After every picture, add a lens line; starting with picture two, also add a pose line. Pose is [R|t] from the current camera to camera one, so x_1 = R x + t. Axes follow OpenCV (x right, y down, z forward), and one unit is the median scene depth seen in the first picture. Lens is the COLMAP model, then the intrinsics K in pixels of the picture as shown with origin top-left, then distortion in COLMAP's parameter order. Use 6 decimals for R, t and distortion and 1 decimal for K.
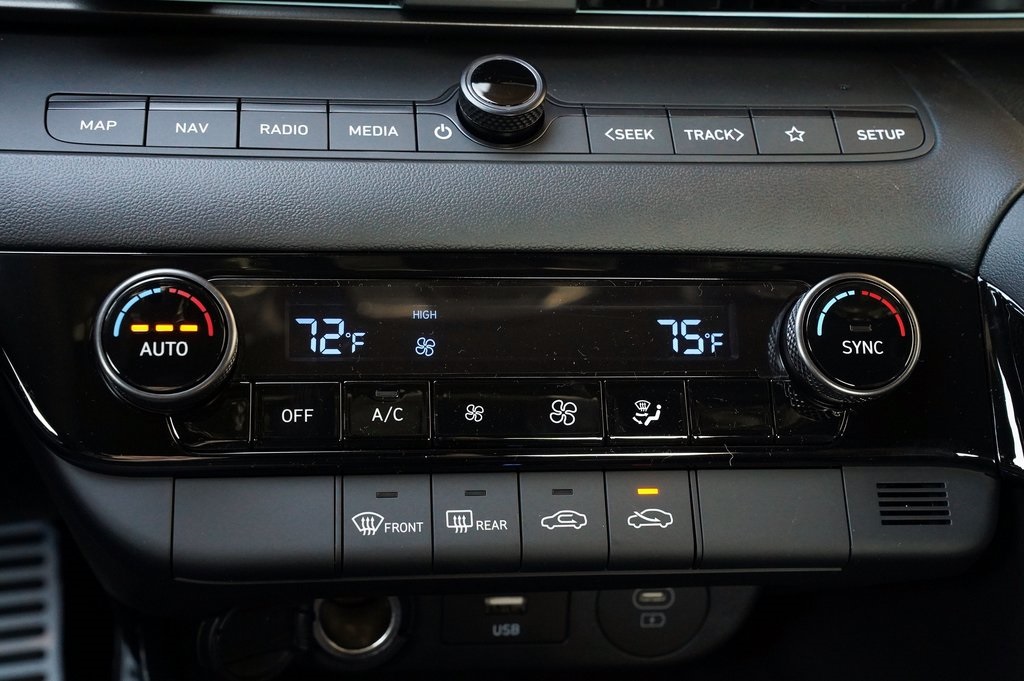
lens RADIAL K [[1435.9, 0, 513.2], [0, 1435.9, 334.9], [0, 0, 1]] dist [0.113332, 0.000000]
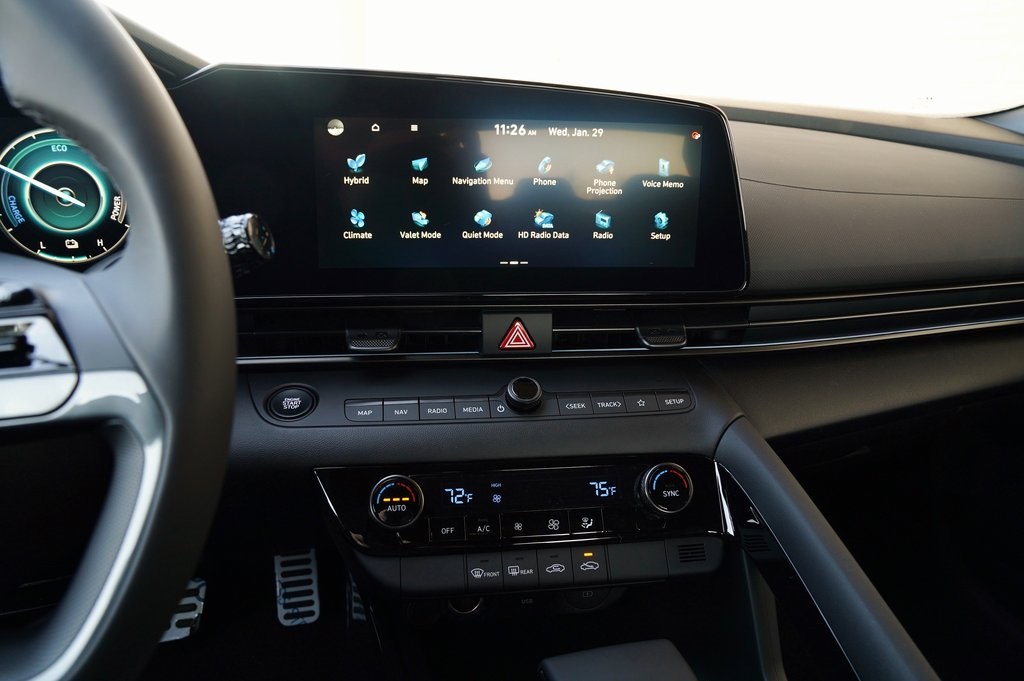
lens RADIAL K [[706.5, 0, 507.6], [0, 706.5, 340.9], [0, 0, 1]] dist [-0.121374, 0.075184]
pose [[0.999513, -0.025751, 0.017626, -0.056492], [0.027071, 0.996481, -0.079332, -0.164285], [-0.015521, 0.079771, 0.996692, -0.224608]]
